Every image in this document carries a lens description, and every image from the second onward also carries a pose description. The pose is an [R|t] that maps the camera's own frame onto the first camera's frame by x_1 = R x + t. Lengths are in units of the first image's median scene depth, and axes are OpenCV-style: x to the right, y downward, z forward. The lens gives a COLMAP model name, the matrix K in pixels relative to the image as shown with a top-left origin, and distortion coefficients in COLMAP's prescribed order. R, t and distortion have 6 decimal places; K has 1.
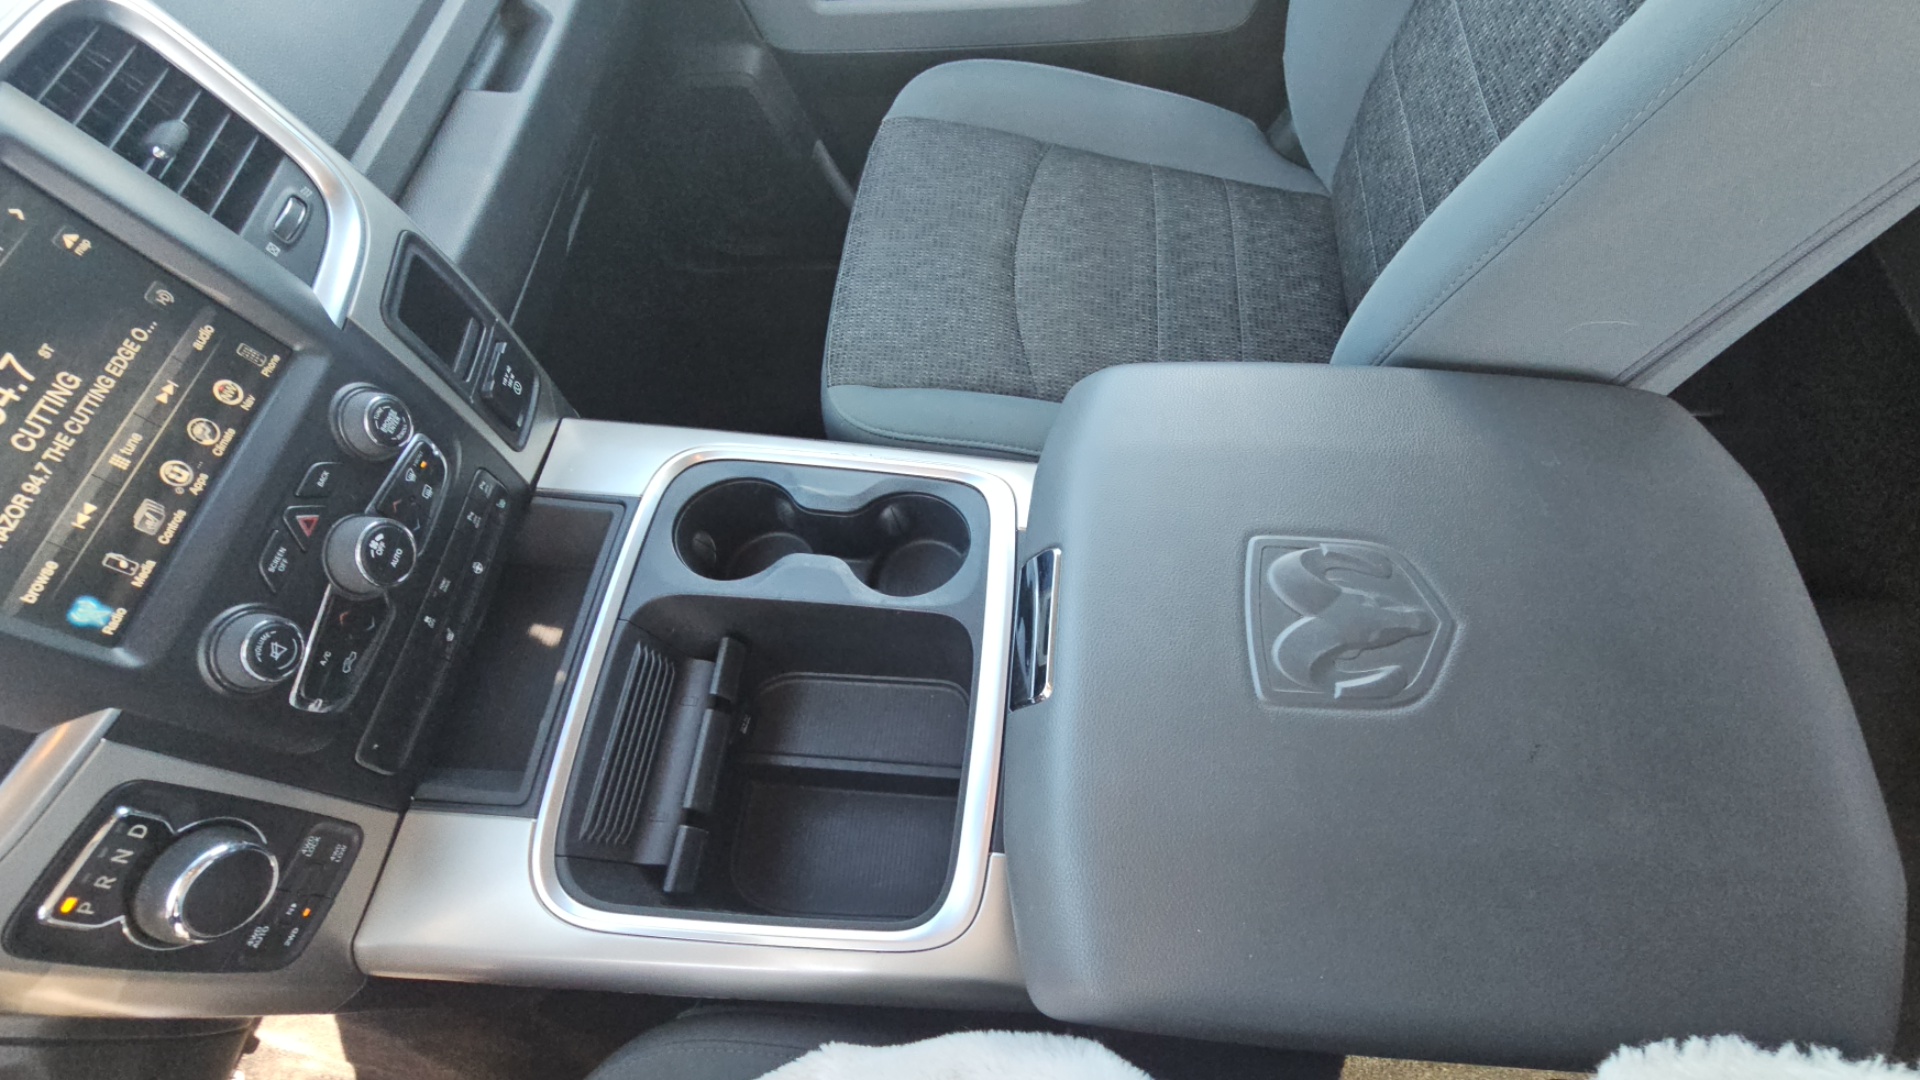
lens RADIAL K [[857.1, 0, 988.3], [0, 857.1, 541.1], [0, 0, 1]] dist [0.008281, -0.007249]
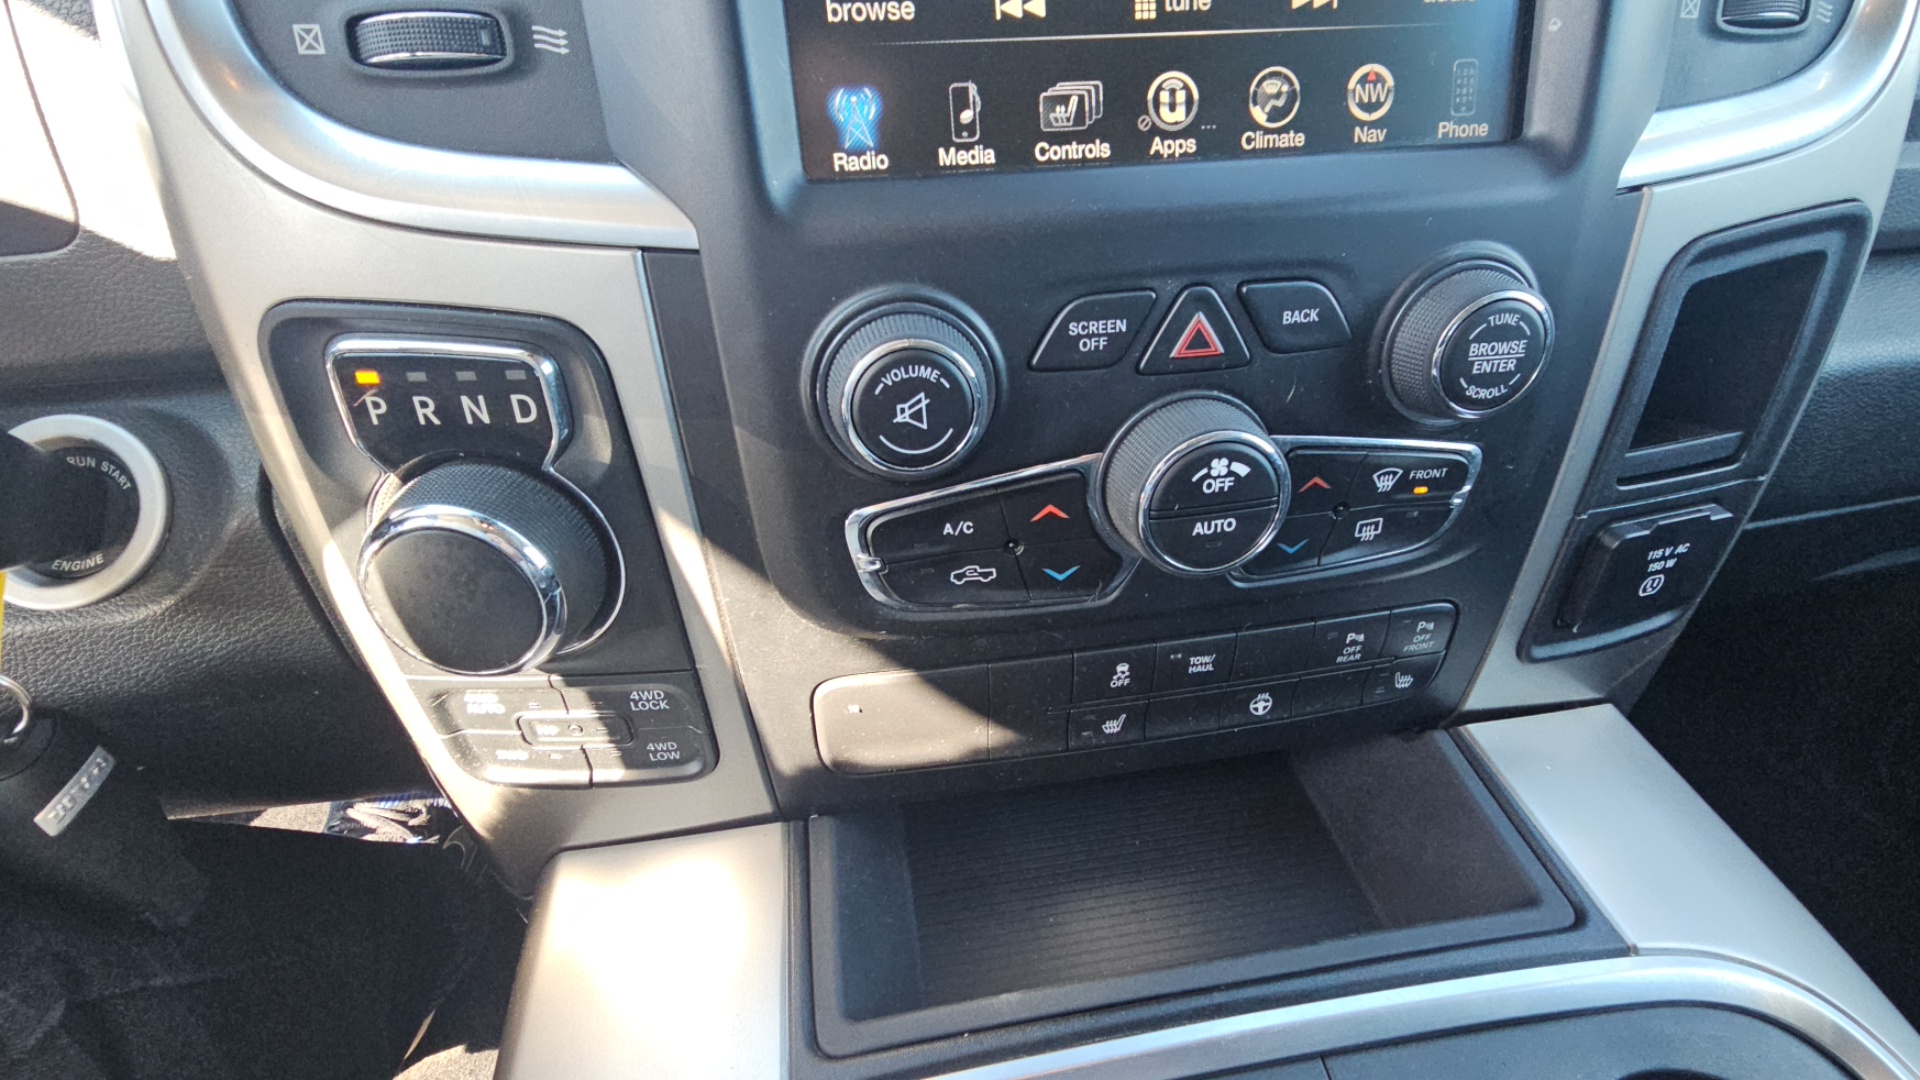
lens RADIAL K [[857.1, 0, 983.7], [0, 857.1, 550.0], [0, 0, 1]] dist [0.008281, -0.007249]
pose [[0.248169, 0.610485, -0.752144, -0.434334], [-0.848924, 0.511060, 0.134705, 0.071839], [0.466625, 0.605084, 0.645085, 0.755420]]
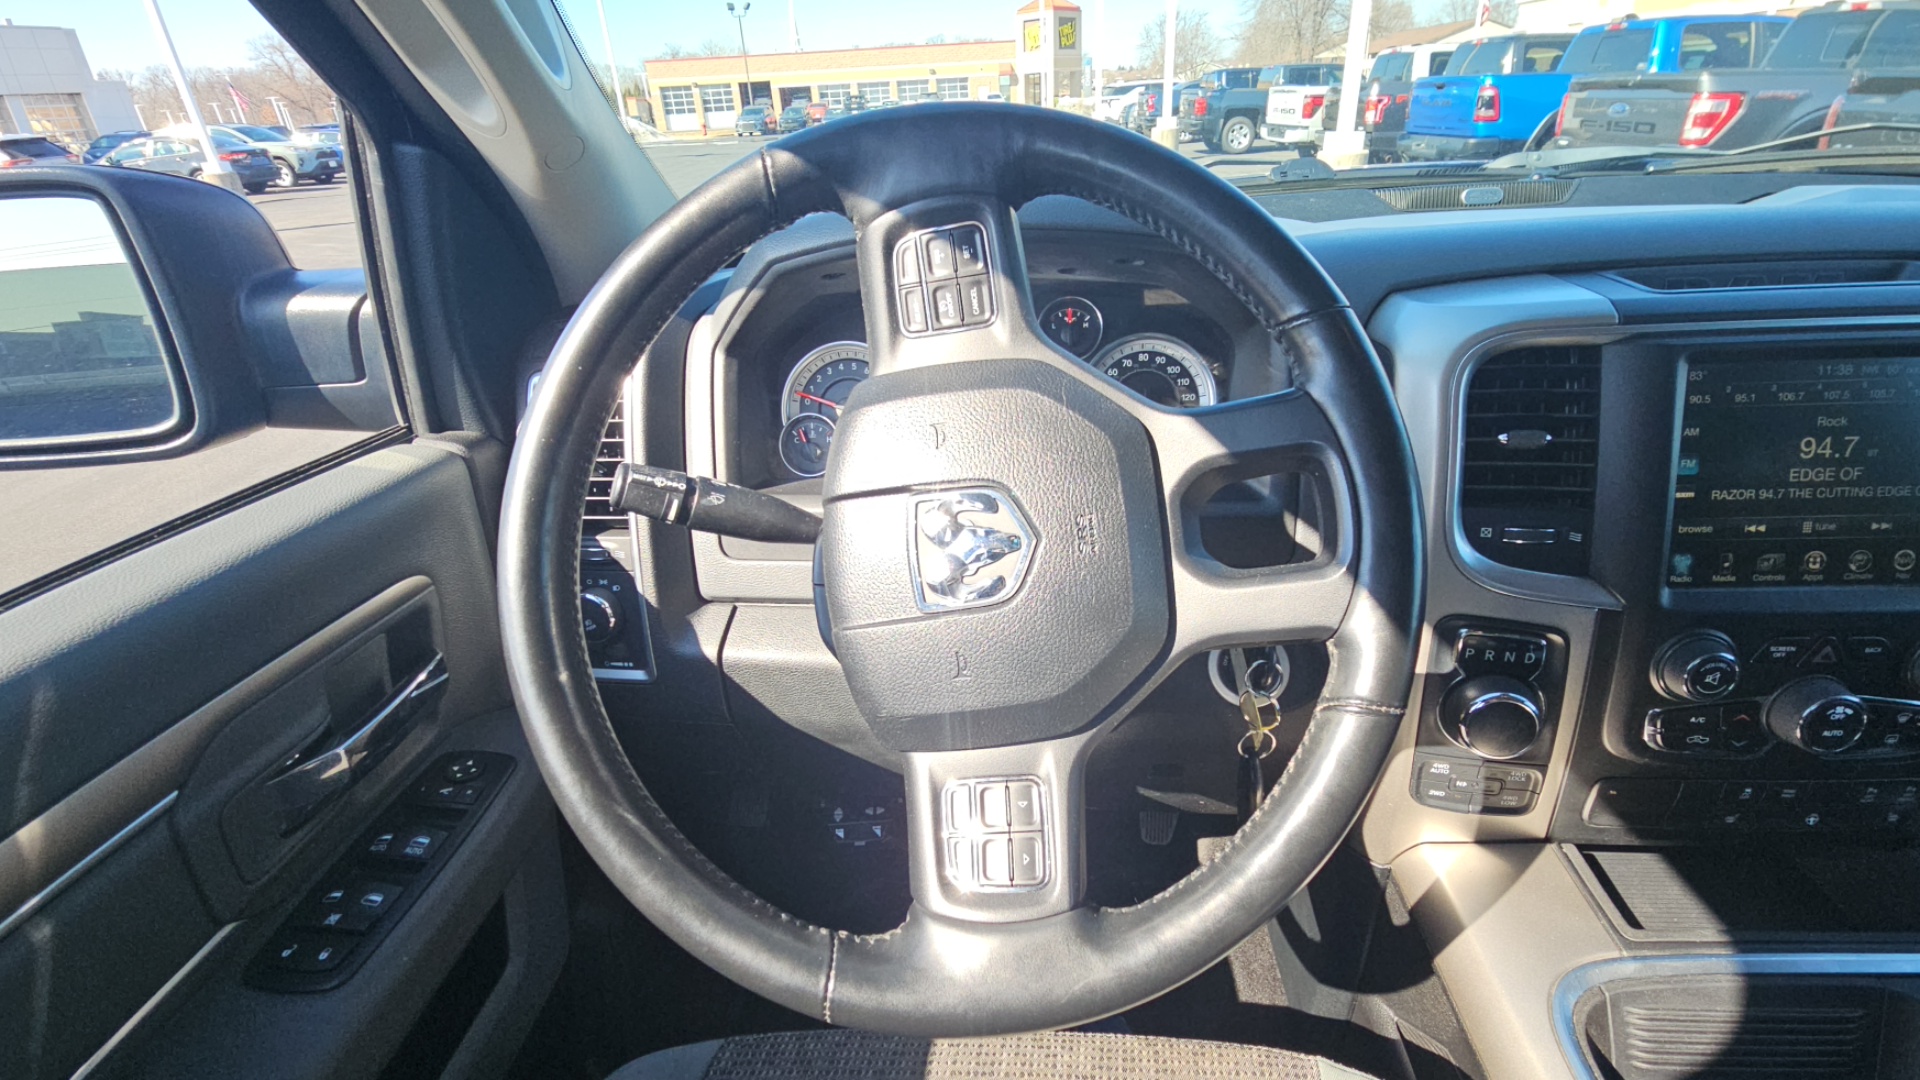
lens RADIAL K [[857.1, 0, 978.5], [0, 857.1, 549.4], [0, 0, 1]] dist [0.008281, -0.007249]
pose [[0.019109, 0.516602, -0.856012, 0.063340], [-0.849861, 0.459385, 0.258267, 0.579367], [0.526660, 0.722557, 0.447818, -0.174499]]
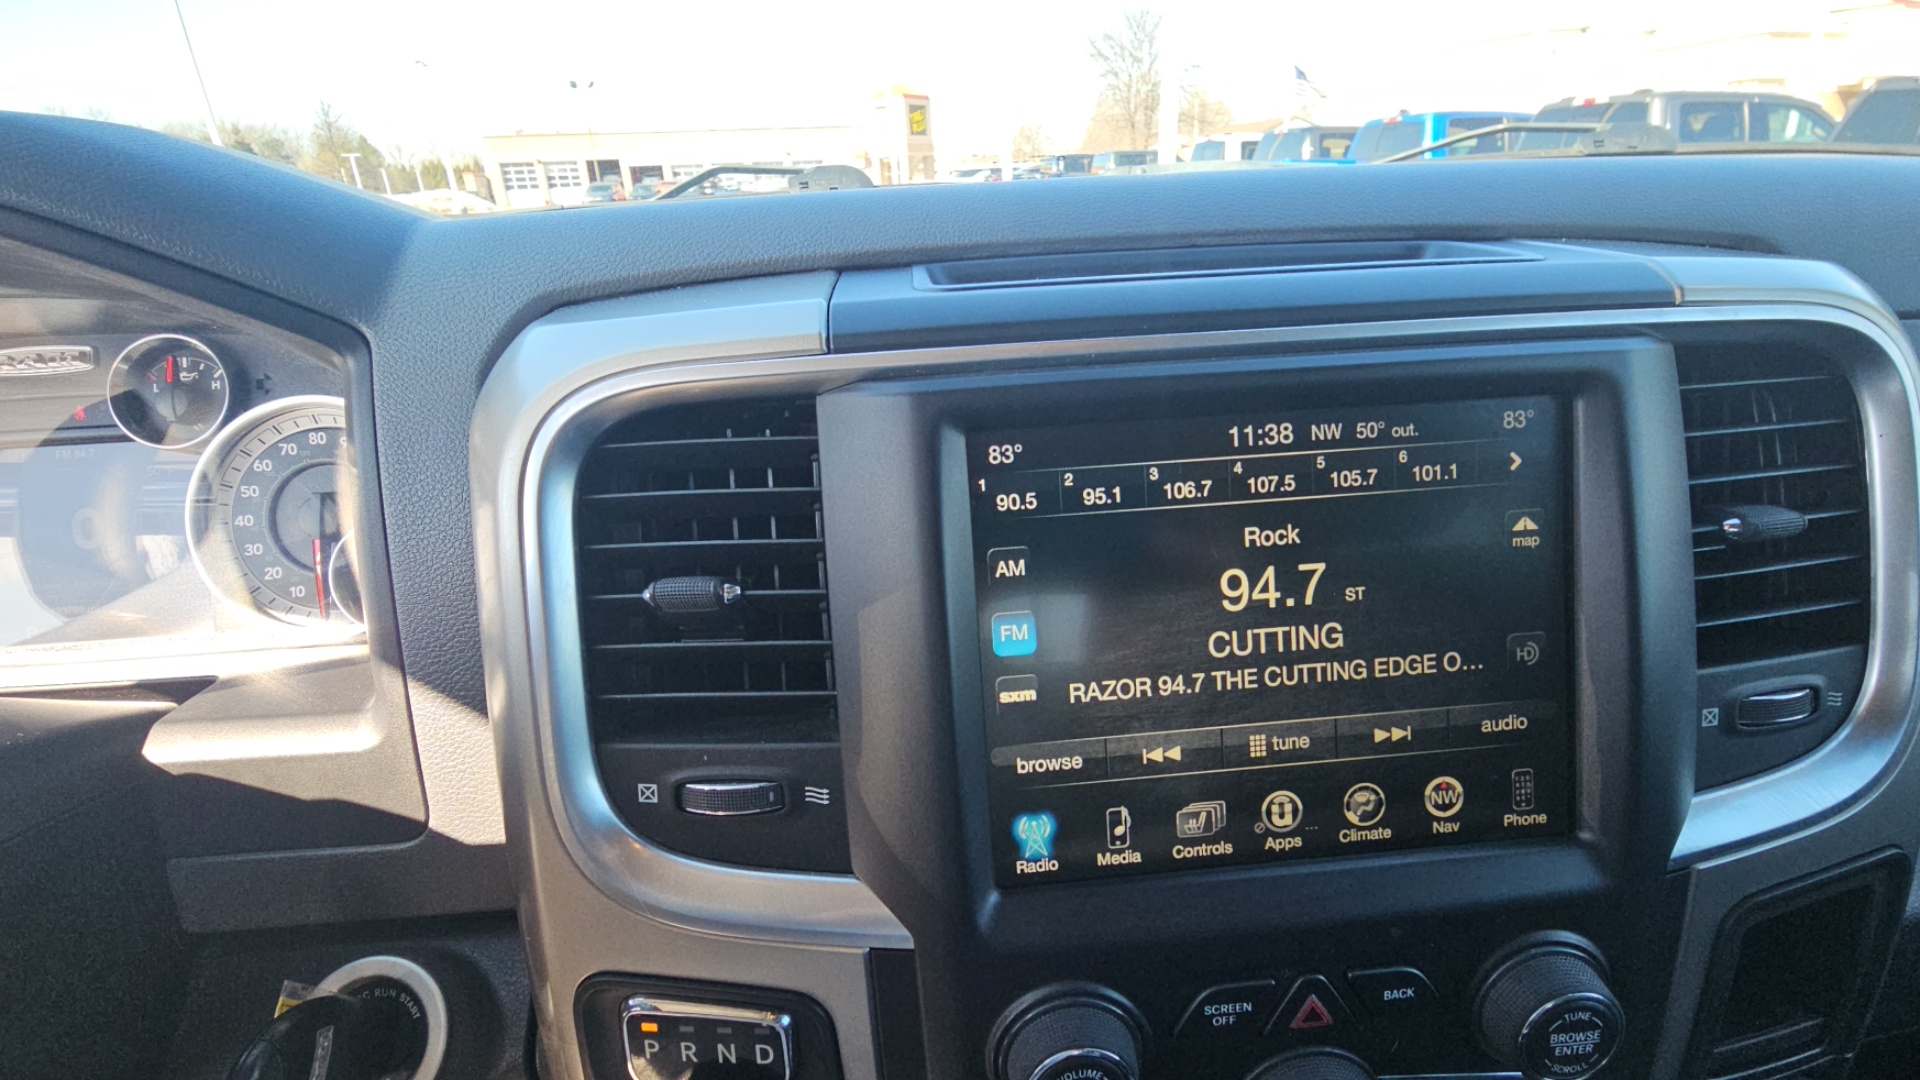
lens RADIAL K [[857.1, 0, 985.3], [0, 857.1, 547.4], [0, 0, 1]] dist [0.008281, -0.007249]
pose [[0.170792, 0.441219, -0.880997, -0.502236], [-0.848723, 0.520066, 0.095924, -0.053237], [0.500500, 0.731339, 0.463296, 0.452696]]
